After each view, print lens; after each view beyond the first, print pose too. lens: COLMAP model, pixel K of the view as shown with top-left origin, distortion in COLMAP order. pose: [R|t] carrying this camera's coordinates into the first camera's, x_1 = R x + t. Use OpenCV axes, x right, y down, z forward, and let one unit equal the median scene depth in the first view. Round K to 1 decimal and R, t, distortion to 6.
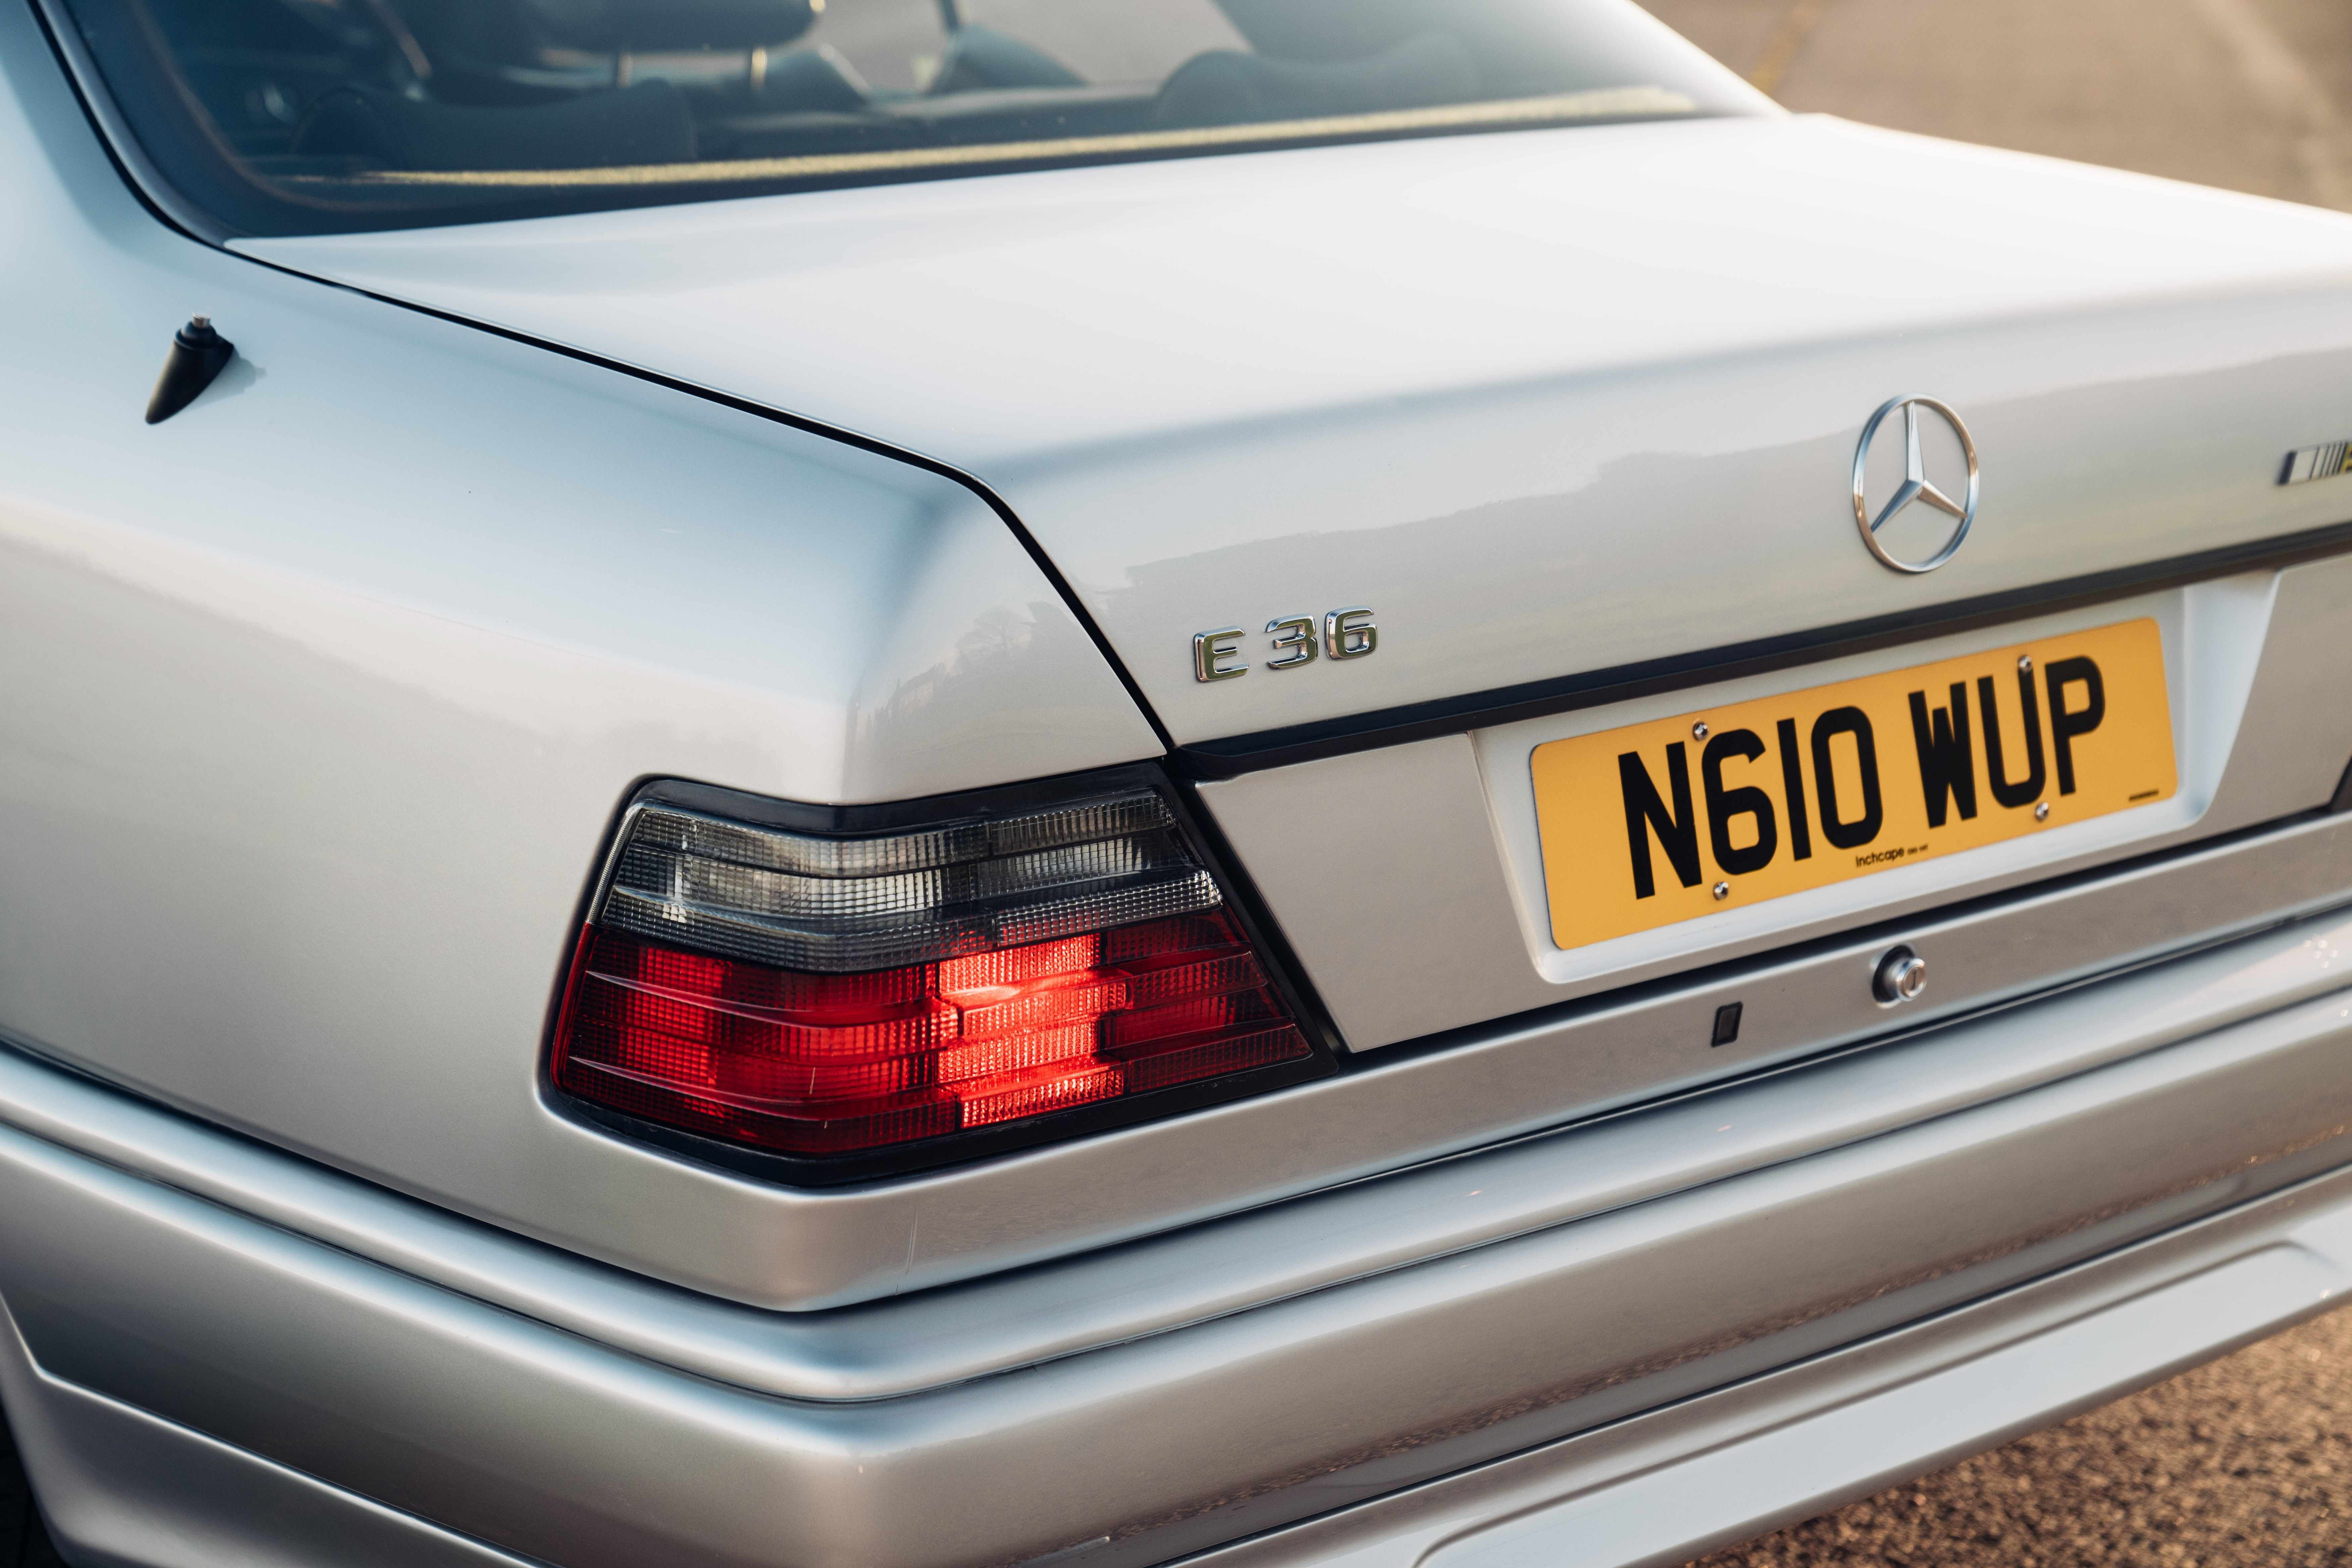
lens RADIAL K [[3867.7, 0, 1166.8], [0, 3867.7, 773.3], [0, 0, 1]] dist [0.257077, 0.000000]
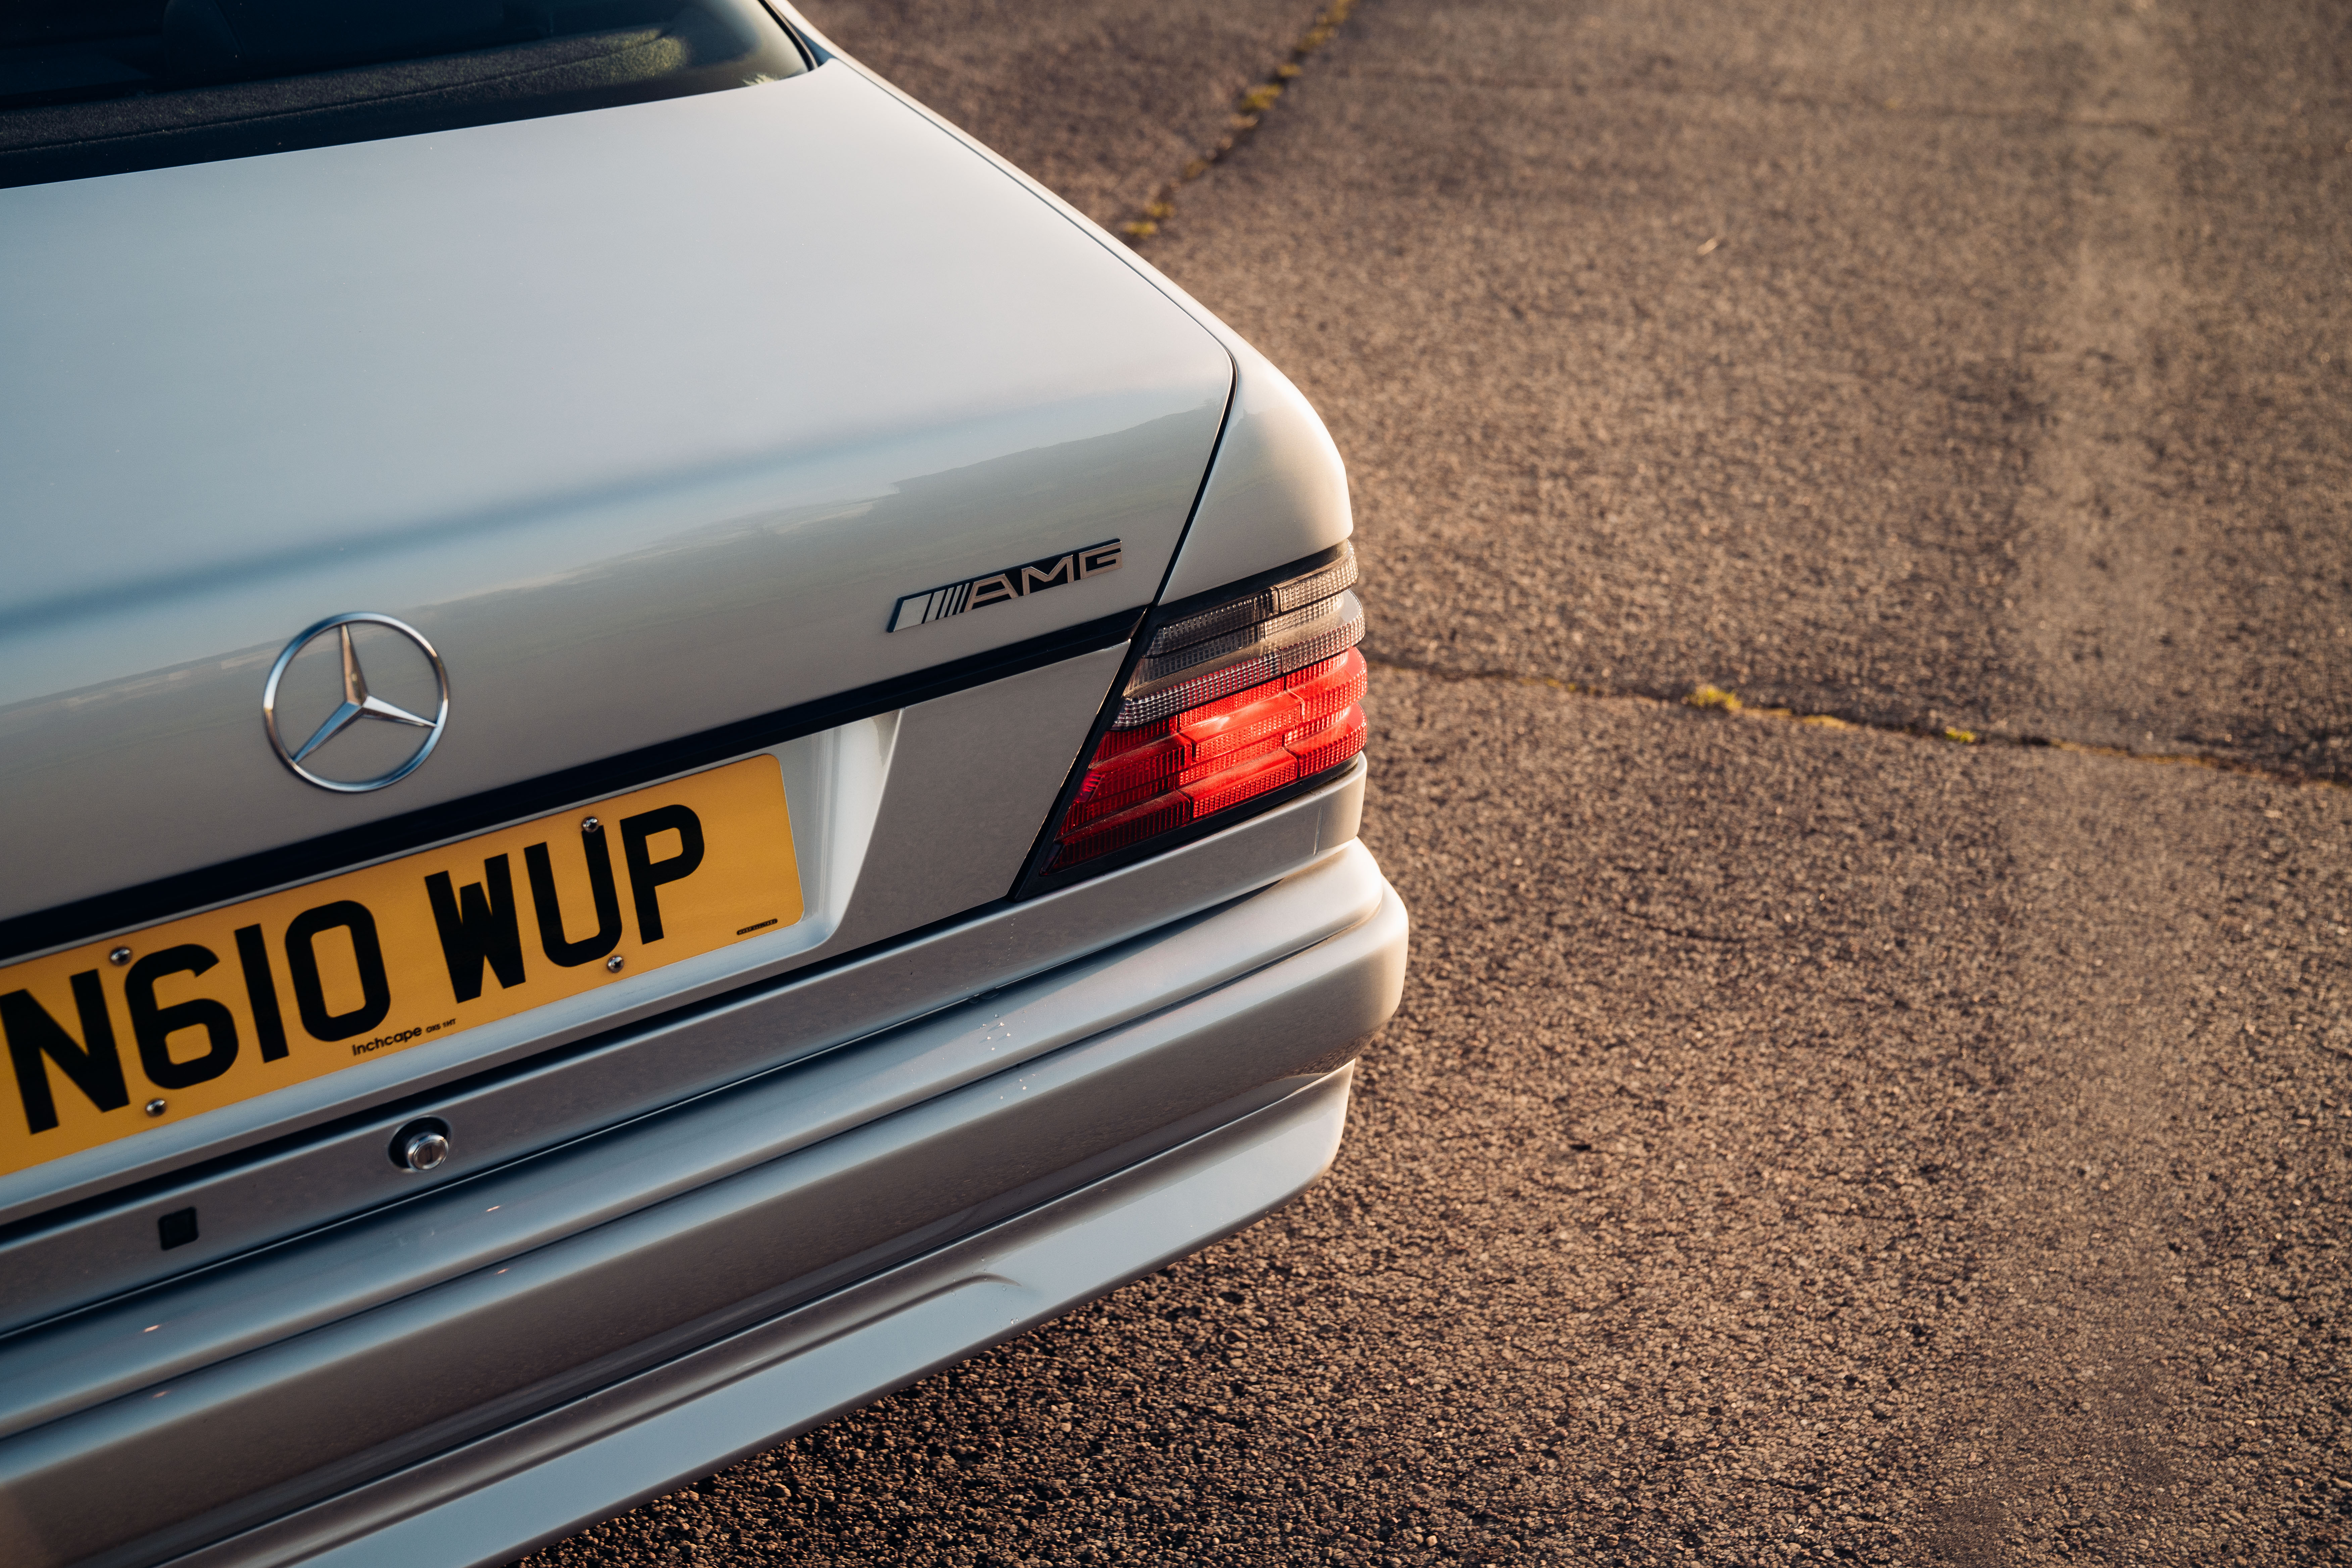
lens RADIAL K [[2885.8, 0, 1099.5], [0, 2885.8, 783.2], [0, 0, 1]] dist [0.184672, 0.000000]
pose [[0.995156, 0.038264, -0.090555, 0.444374], [-0.016973, 0.974184, 0.225115, -0.222511], [0.096831, -0.222487, 0.970115, 0.311038]]
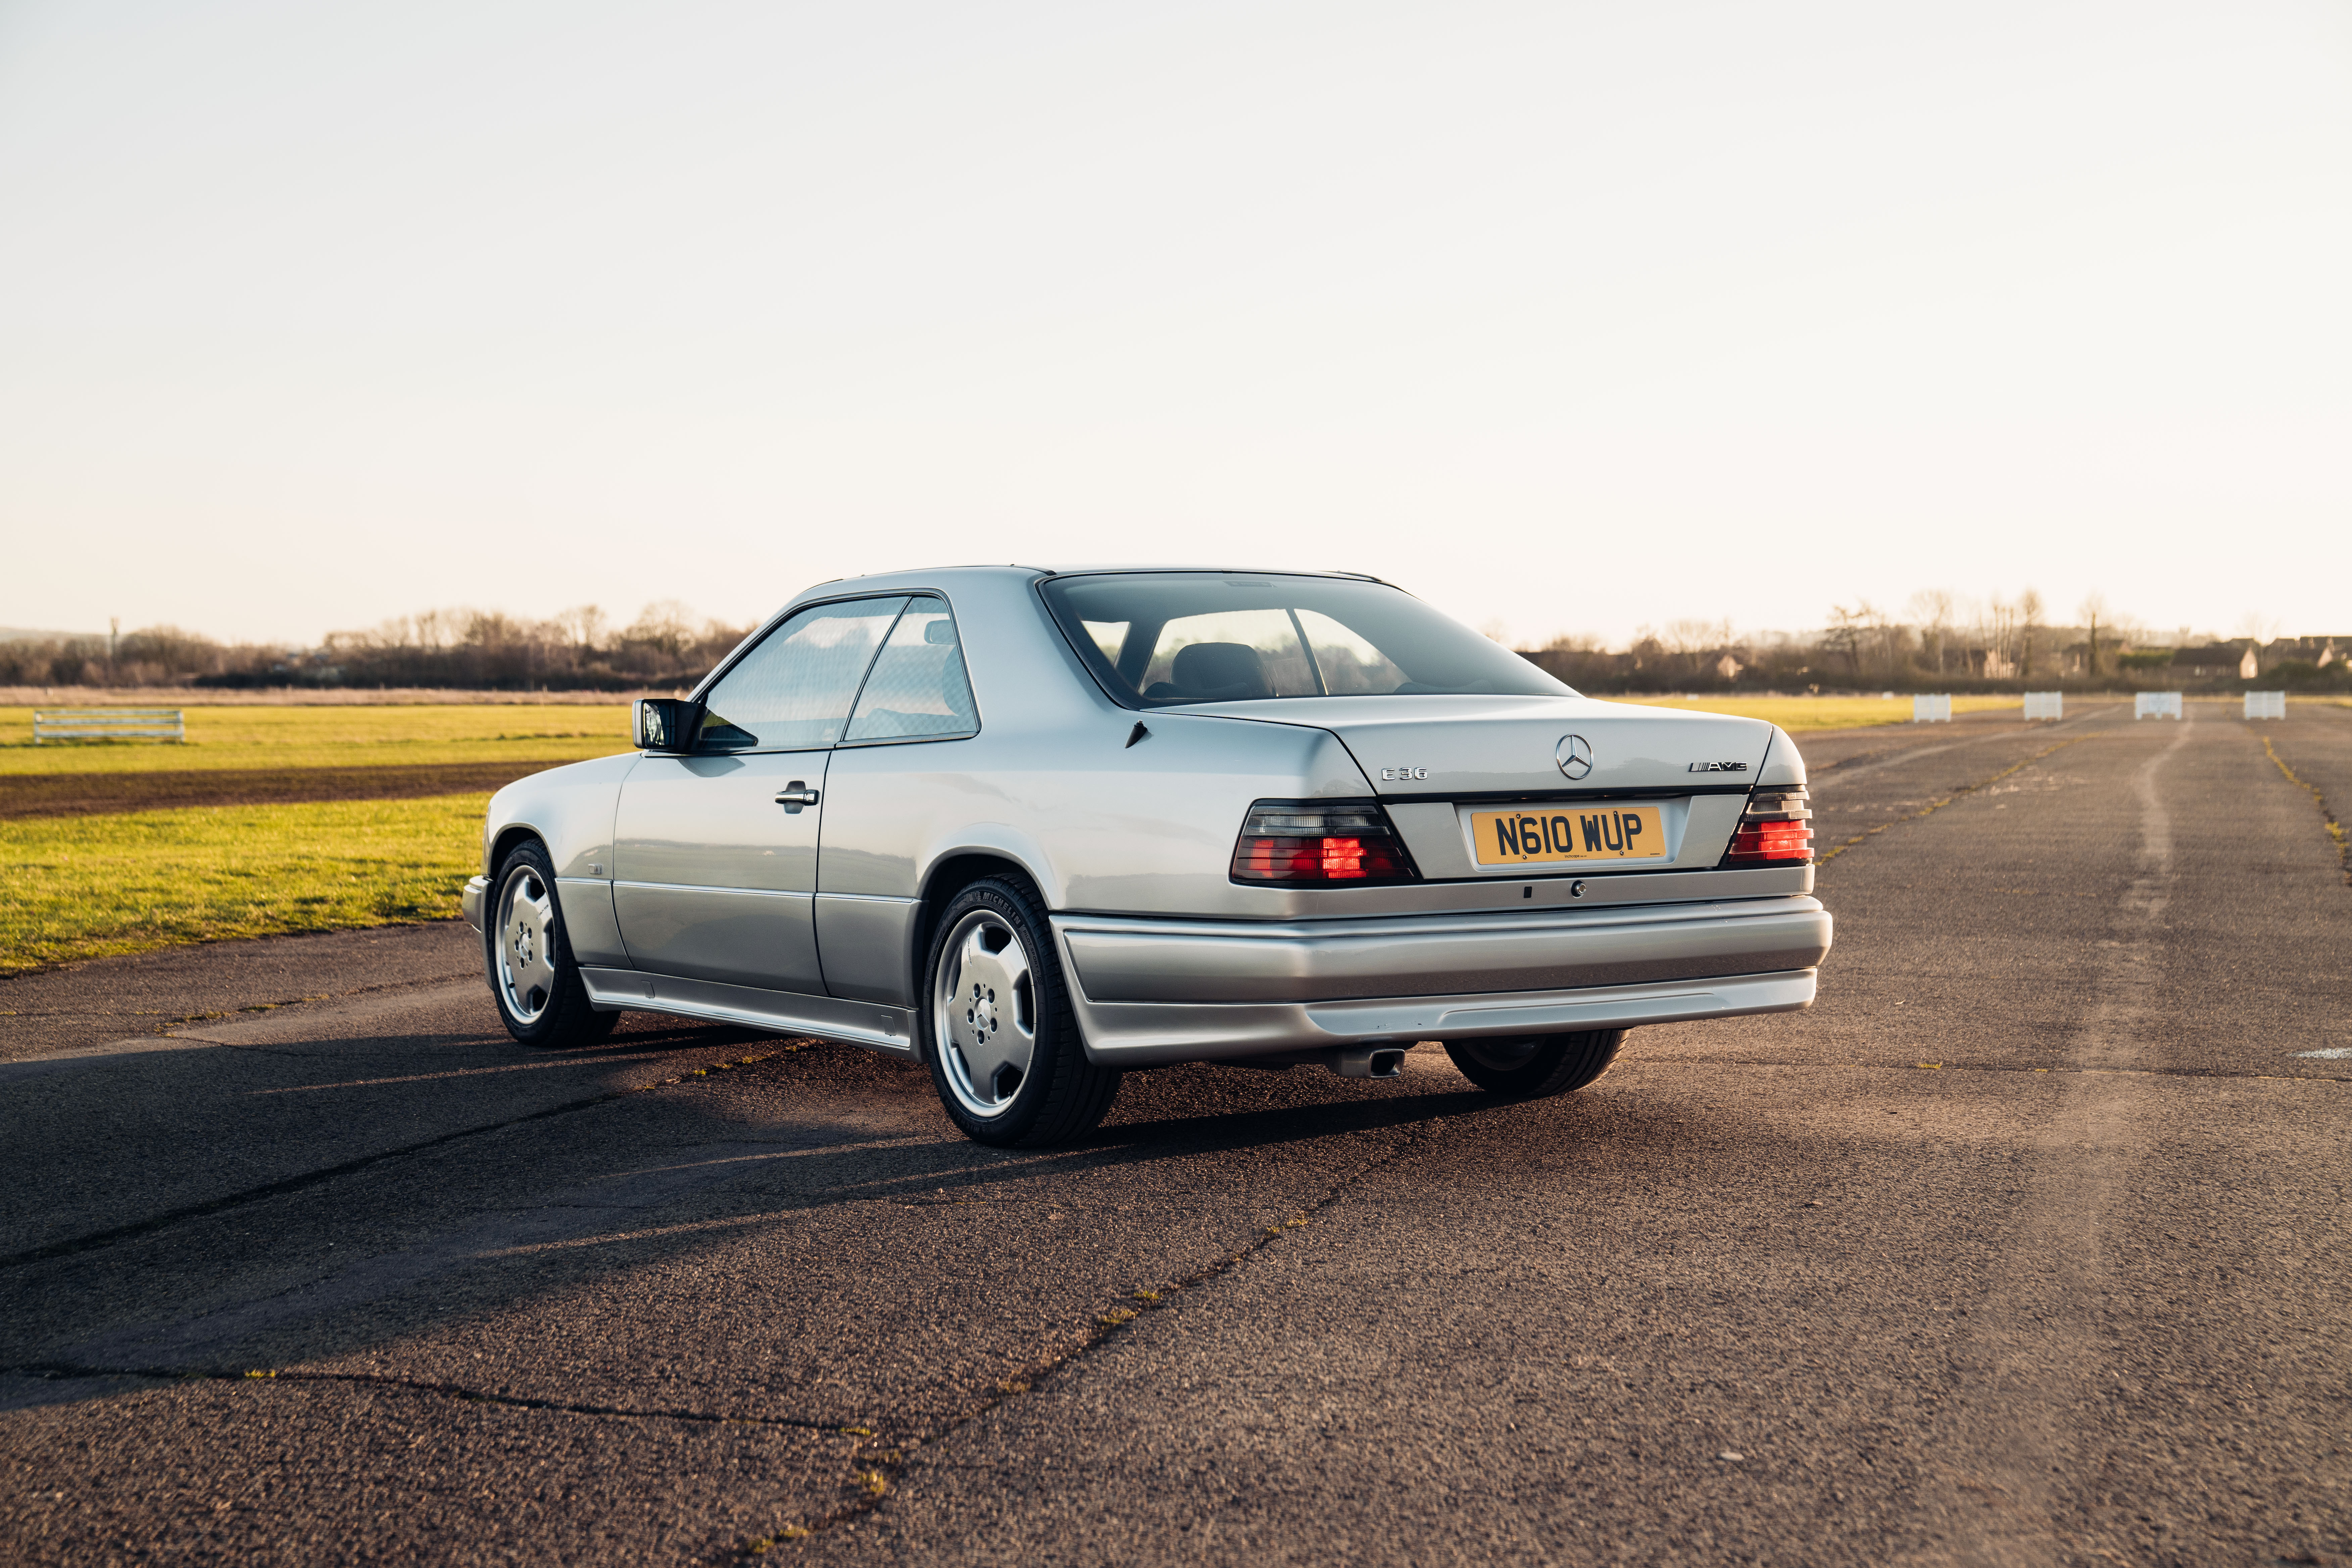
lens RADIAL K [[3321.4, 0, 1180.8], [0, 3321.4, 778.4], [0, 0, 1]] dist [0.217639, 0.000000]
pose [[0.995386, -0.014837, -0.094795, 0.116217], [-0.007785, 0.972226, -0.233915, 0.728215], [0.095633, 0.233574, 0.967625, -2.246283]]
